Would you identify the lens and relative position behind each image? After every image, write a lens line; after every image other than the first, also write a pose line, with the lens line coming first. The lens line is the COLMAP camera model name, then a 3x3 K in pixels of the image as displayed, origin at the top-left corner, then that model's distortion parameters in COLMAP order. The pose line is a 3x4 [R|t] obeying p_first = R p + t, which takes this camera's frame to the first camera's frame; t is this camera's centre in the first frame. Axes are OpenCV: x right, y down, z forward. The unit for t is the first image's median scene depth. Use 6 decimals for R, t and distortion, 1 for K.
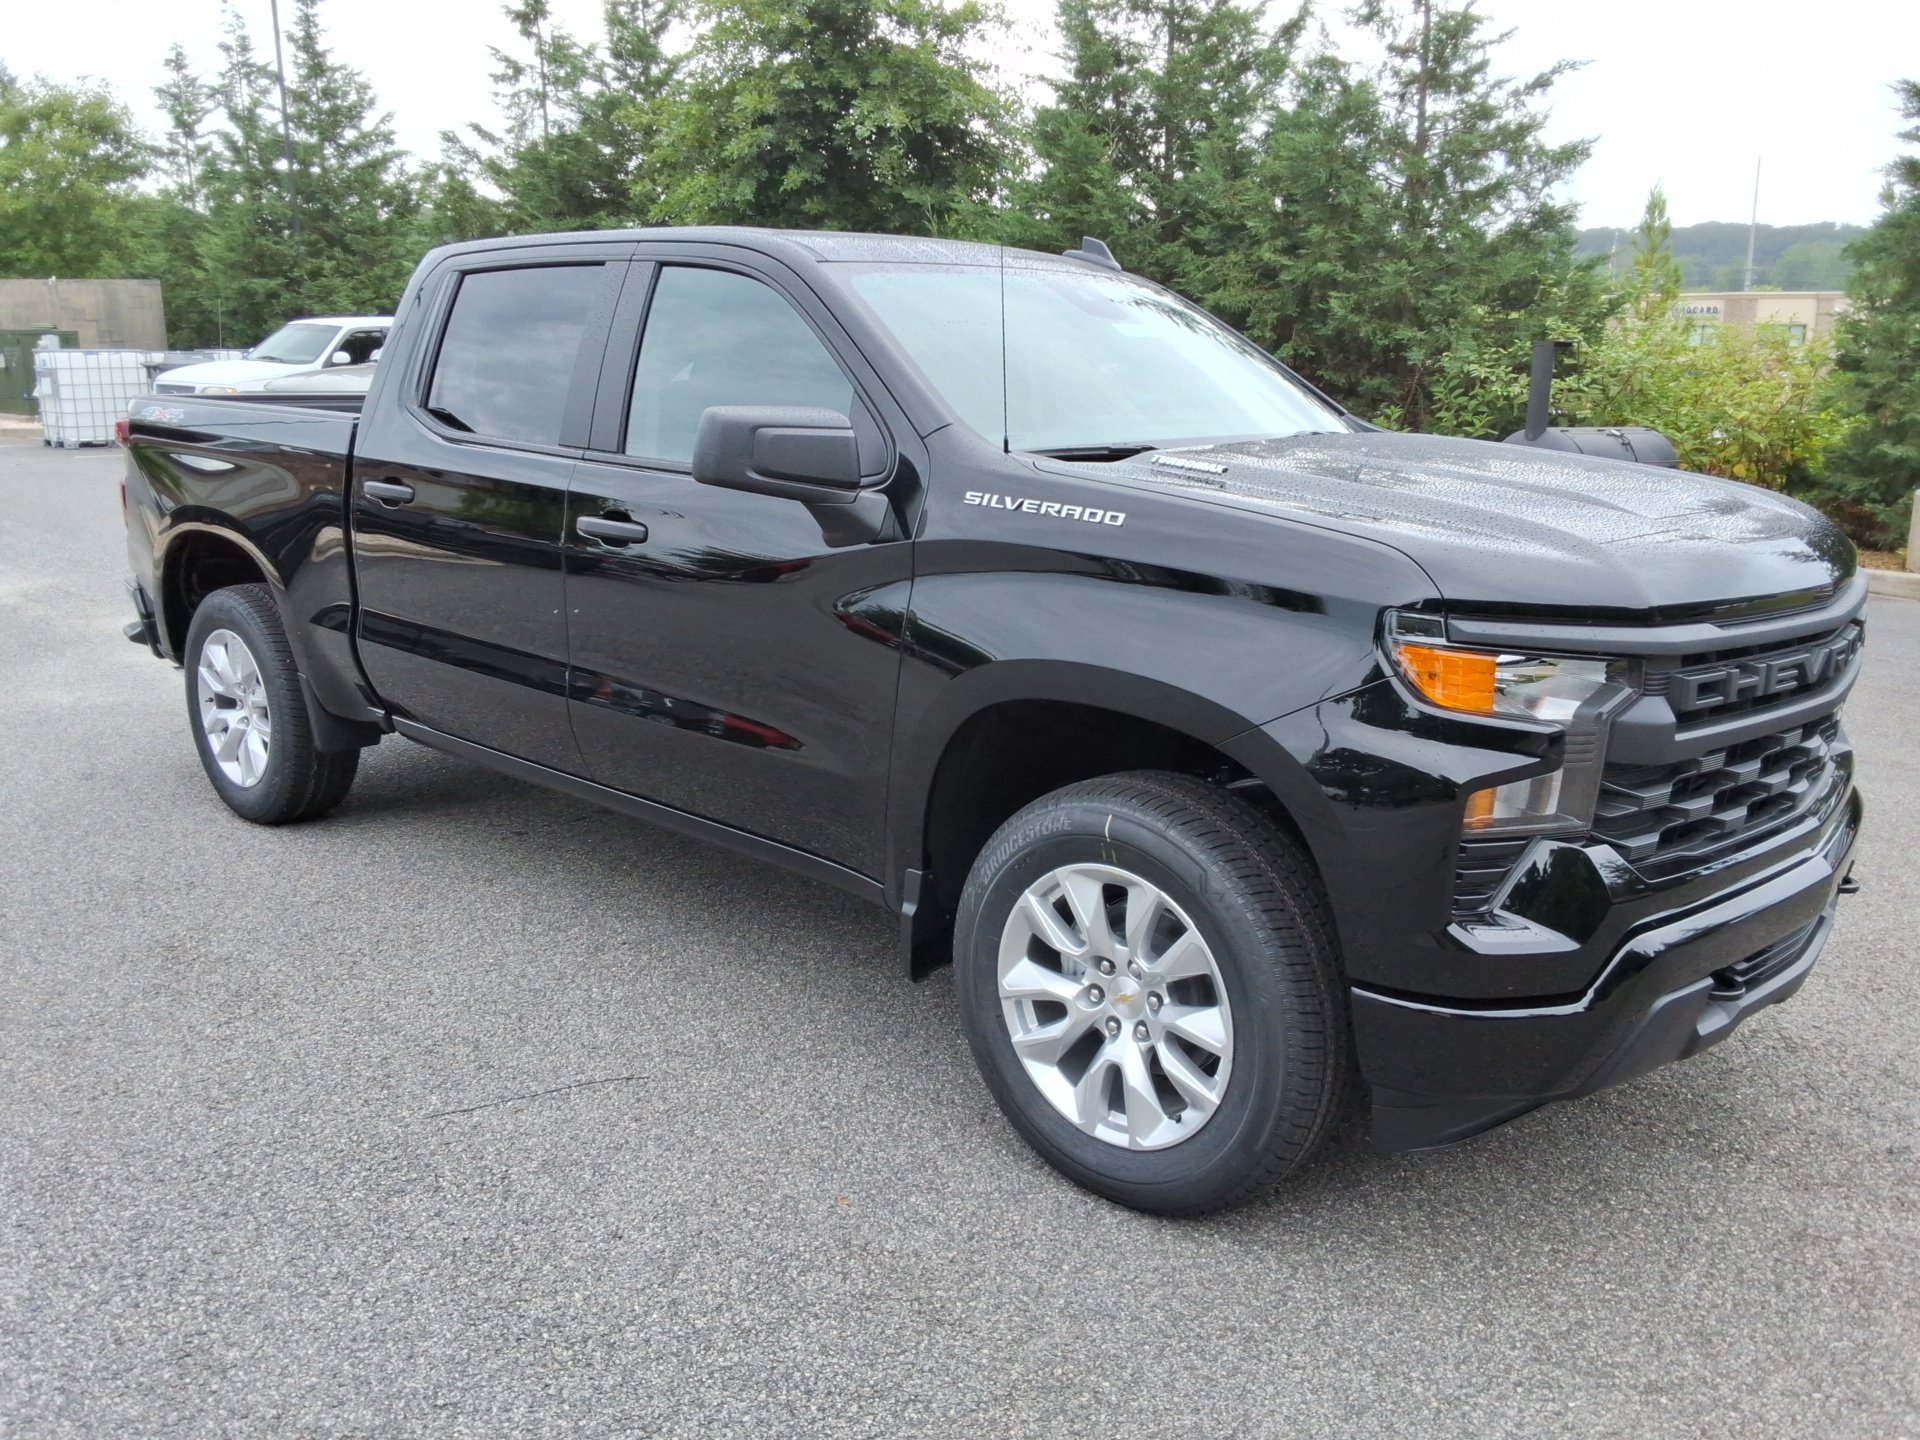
lens RADIAL K [[1539.4, 0, 961.7], [0, 1539.4, 716.8], [0, 0, 1]] dist [0.083724, -0.137662]
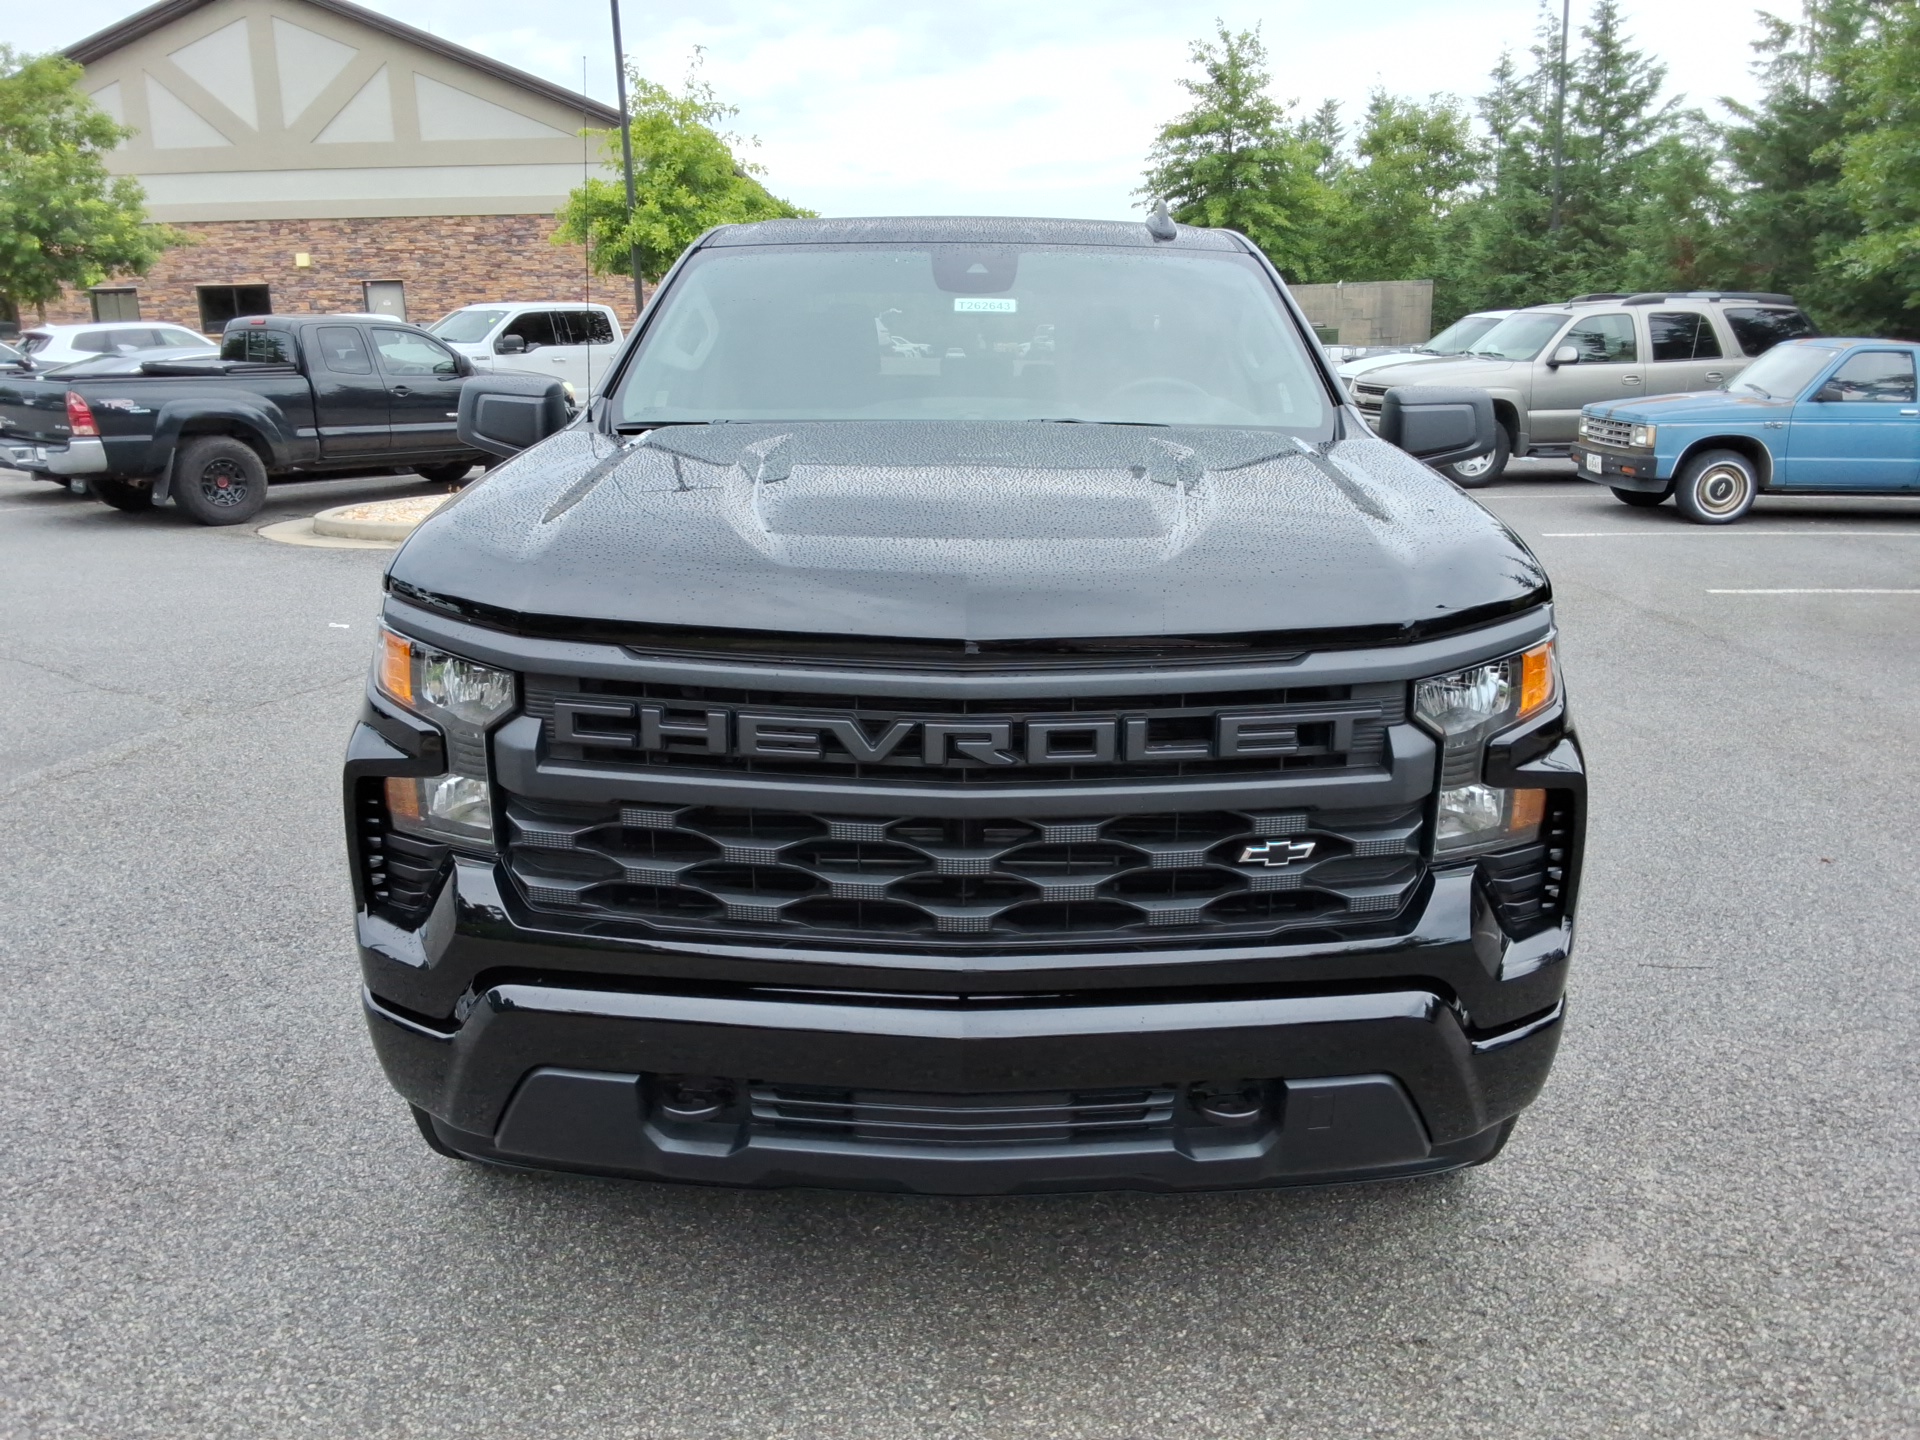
lens RADIAL K [[1539.4, 0, 970.6], [0, 1539.4, 705.5], [0, 0, 1]] dist [0.083724, -0.137662]
pose [[0.662180, 0.159383, -0.732199, 0.114513], [-0.161408, 0.984519, 0.068335, -0.010992], [0.731755, 0.072932, 0.677654, 0.054440]]
